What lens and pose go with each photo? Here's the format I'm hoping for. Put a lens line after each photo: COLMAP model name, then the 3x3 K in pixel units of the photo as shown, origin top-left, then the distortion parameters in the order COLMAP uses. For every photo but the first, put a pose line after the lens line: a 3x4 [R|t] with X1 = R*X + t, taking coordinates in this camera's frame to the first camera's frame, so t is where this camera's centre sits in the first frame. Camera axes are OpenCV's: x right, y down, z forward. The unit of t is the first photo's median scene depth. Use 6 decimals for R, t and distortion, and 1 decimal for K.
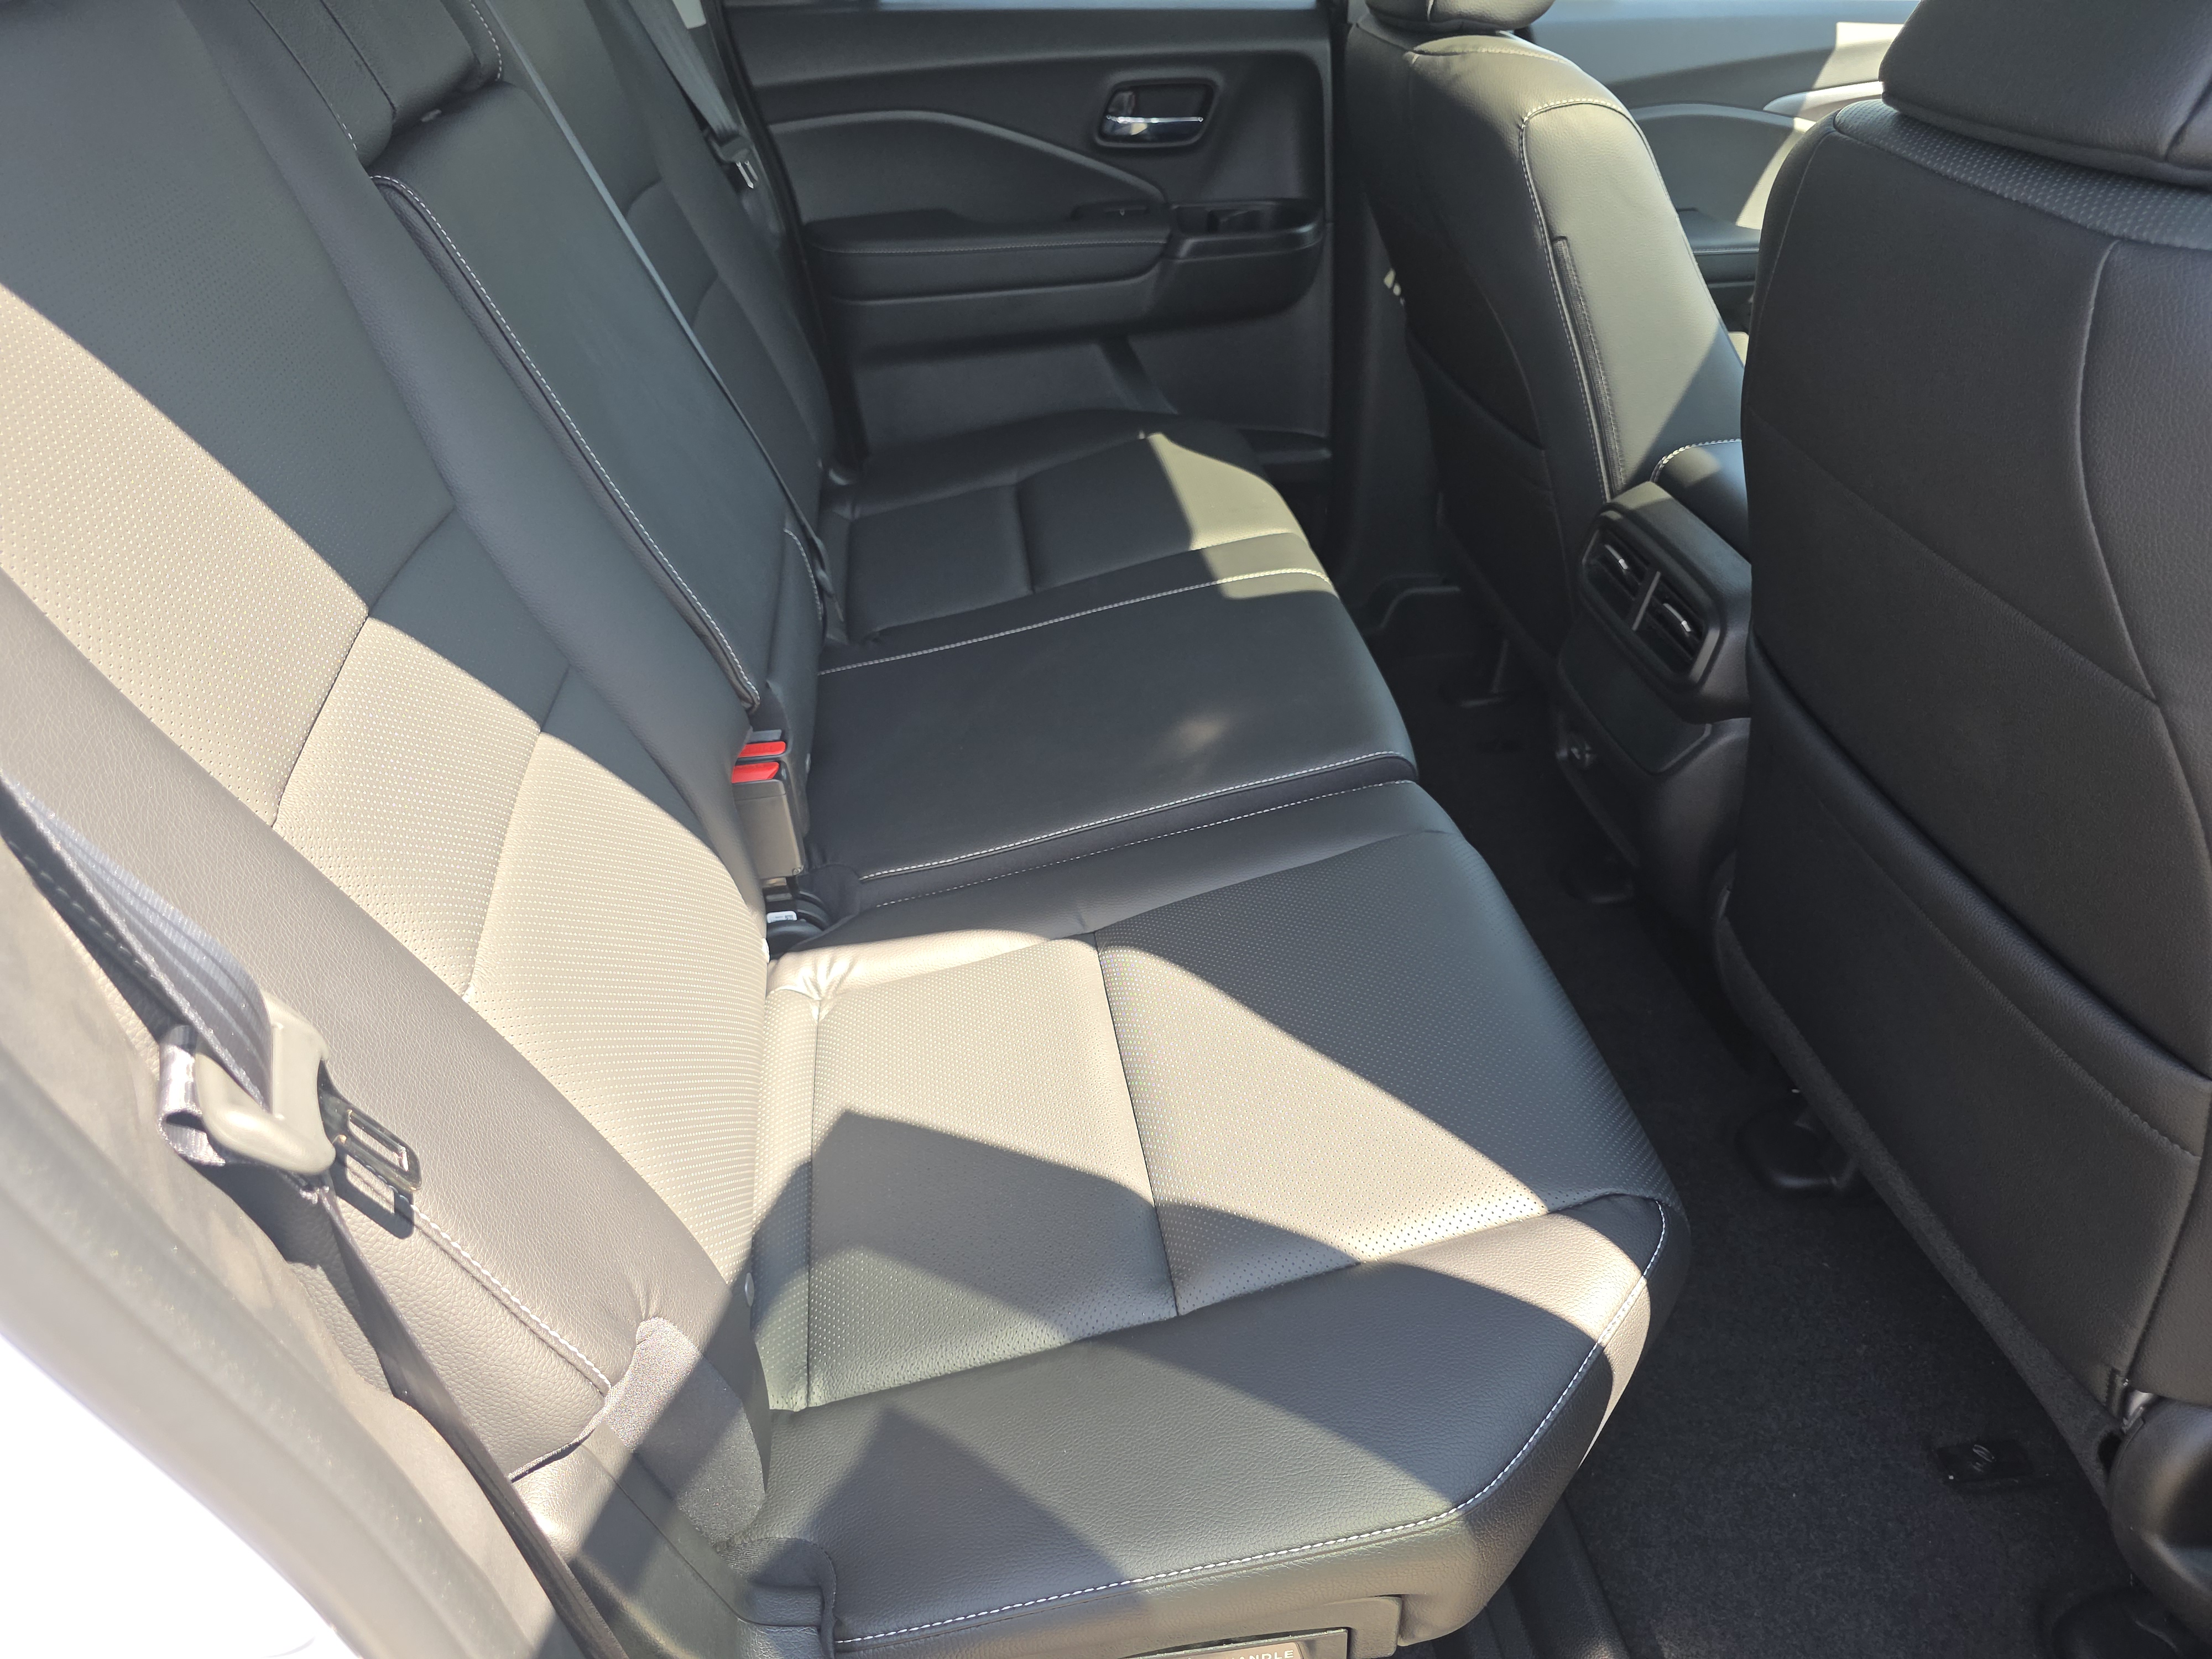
lens RADIAL K [[1468.6, 0, 1106.0], [0, 1468.6, 829.5], [0, 0, 1]] dist [0.002981, -0.006965]
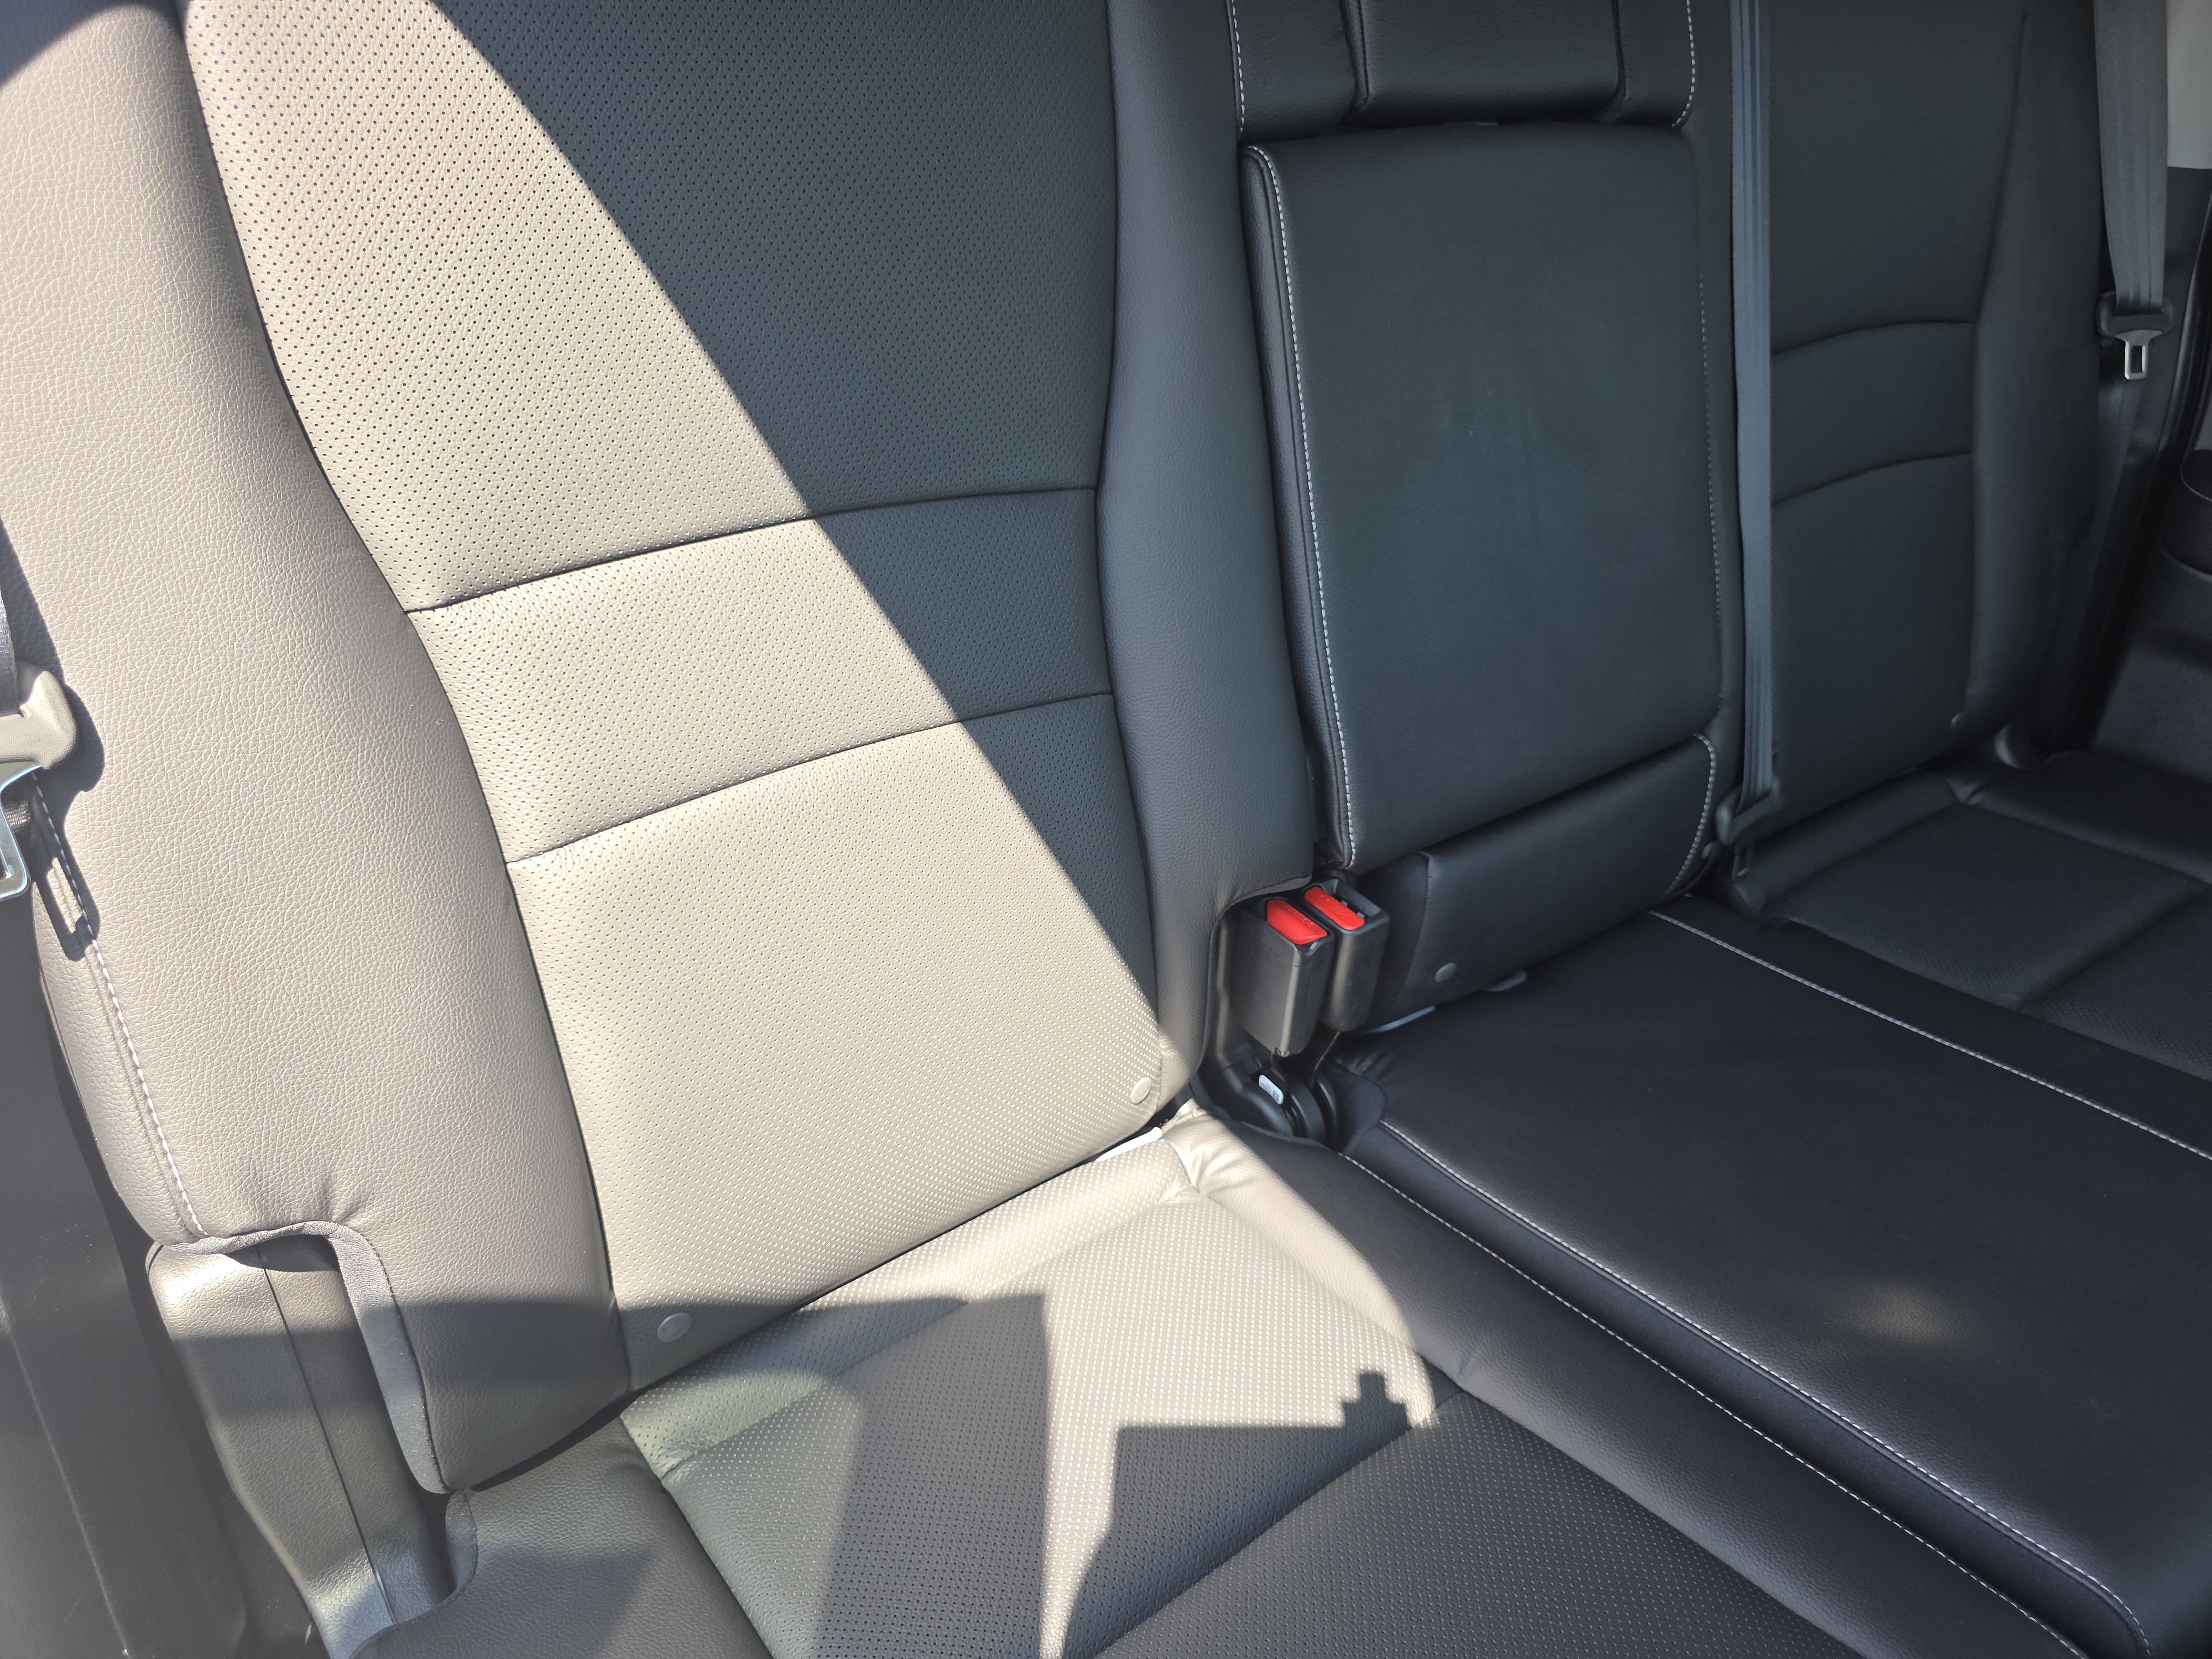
lens RADIAL K [[1468.6, 0, 1106.0], [0, 1468.6, 829.5], [0, 0, 1]] dist [0.002981, -0.006965]
pose [[0.491757, 0.533500, -0.688152, 0.229274], [-0.566217, 0.796328, 0.212743, -0.181362], [0.661493, 0.285026, 0.693676, 0.305120]]
